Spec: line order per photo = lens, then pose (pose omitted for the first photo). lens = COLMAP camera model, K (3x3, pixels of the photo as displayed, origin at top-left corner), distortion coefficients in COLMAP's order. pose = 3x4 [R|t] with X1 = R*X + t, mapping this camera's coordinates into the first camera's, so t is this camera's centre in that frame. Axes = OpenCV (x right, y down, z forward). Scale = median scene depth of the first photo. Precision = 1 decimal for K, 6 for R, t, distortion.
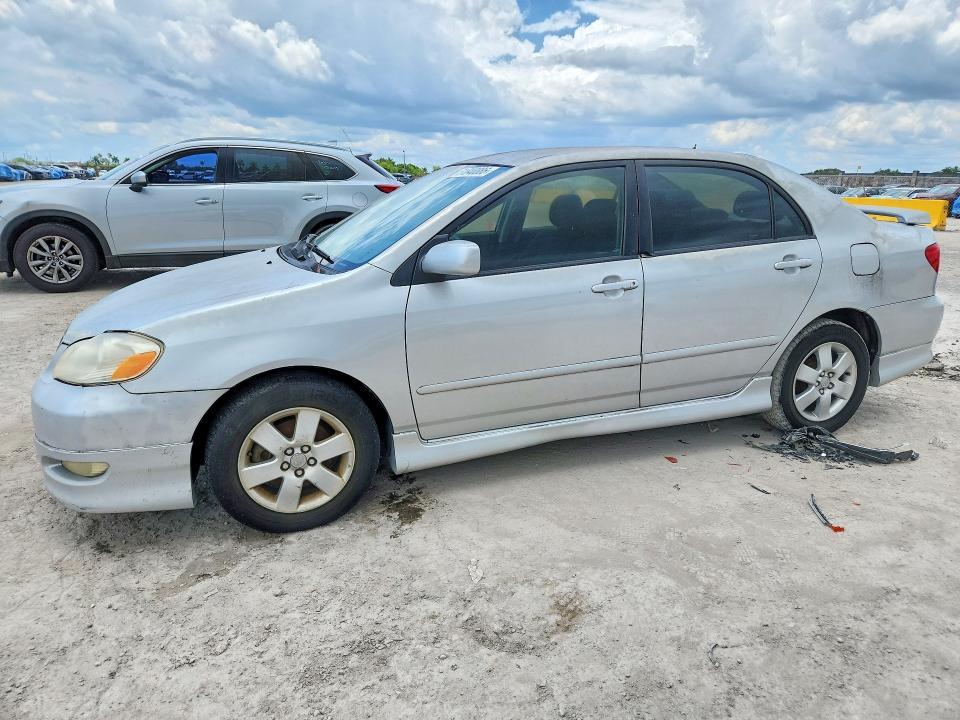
lens RADIAL K [[743.3, 0, 484.2], [0, 743.3, 362.0], [0, 0, 1]] dist [0.074713, -0.078214]
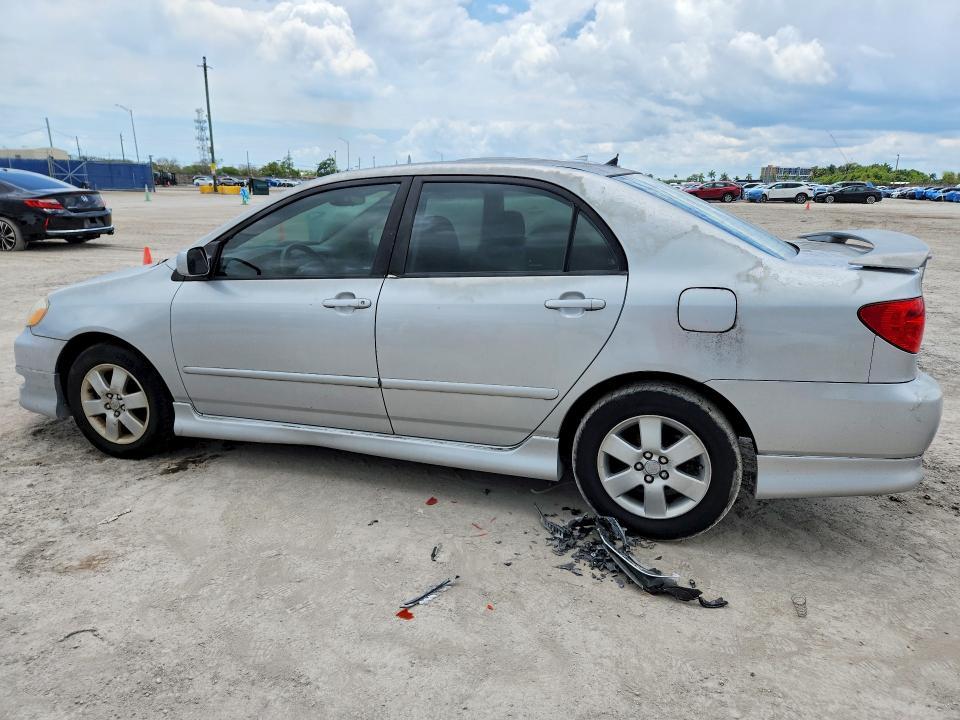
lens RADIAL K [[743.3, 0, 485.2], [0, 743.3, 359.7], [0, 0, 1]] dist [0.074713, -0.078214]
pose [[0.711948, 0.151318, -0.685735, 0.199200], [-0.162233, 0.985533, 0.049039, -0.021191], [0.683235, 0.076336, 0.726198, 0.081867]]
